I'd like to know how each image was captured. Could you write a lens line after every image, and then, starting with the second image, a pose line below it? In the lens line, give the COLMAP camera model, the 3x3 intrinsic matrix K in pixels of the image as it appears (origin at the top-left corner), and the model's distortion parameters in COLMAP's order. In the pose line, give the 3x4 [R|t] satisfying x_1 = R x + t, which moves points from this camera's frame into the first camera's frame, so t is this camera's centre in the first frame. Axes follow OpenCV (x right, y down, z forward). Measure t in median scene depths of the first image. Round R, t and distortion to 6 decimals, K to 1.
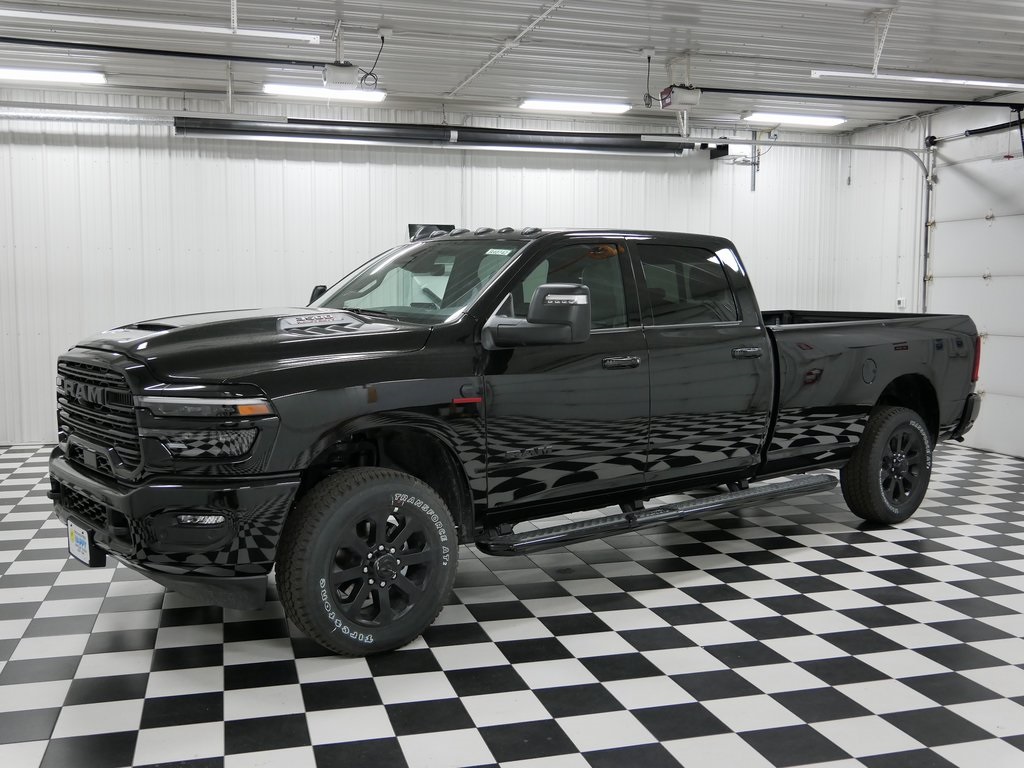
lens RADIAL K [[1221.4, 0, 512.0], [0, 1221.4, 384.0], [0, 0, 1]] dist [-0.030061, -0.025033]
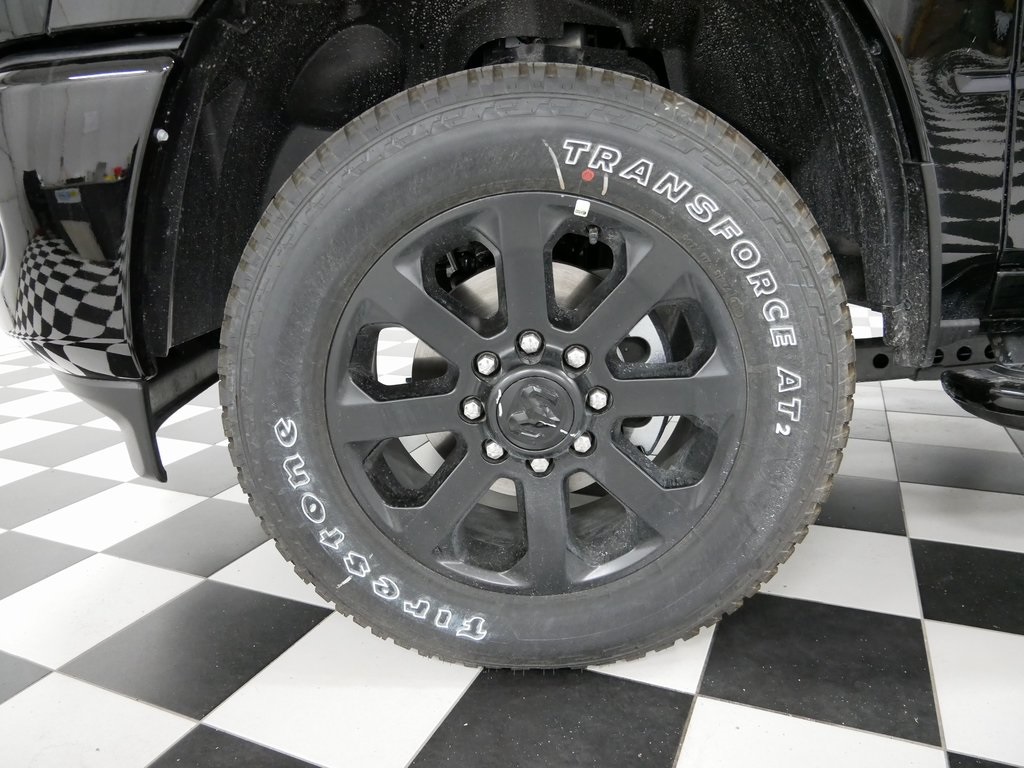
lens RADIAL K [[737.6, 0, 512.0], [0, 737.6, 384.0], [0, 0, 1]] dist [-0.103286, 0.052511]
pose [[0.761053, 0.130361, -0.635455, 0.000872], [-0.026658, 0.985057, 0.170154, 0.112577], [0.648141, -0.112557, 0.753156, 0.851593]]
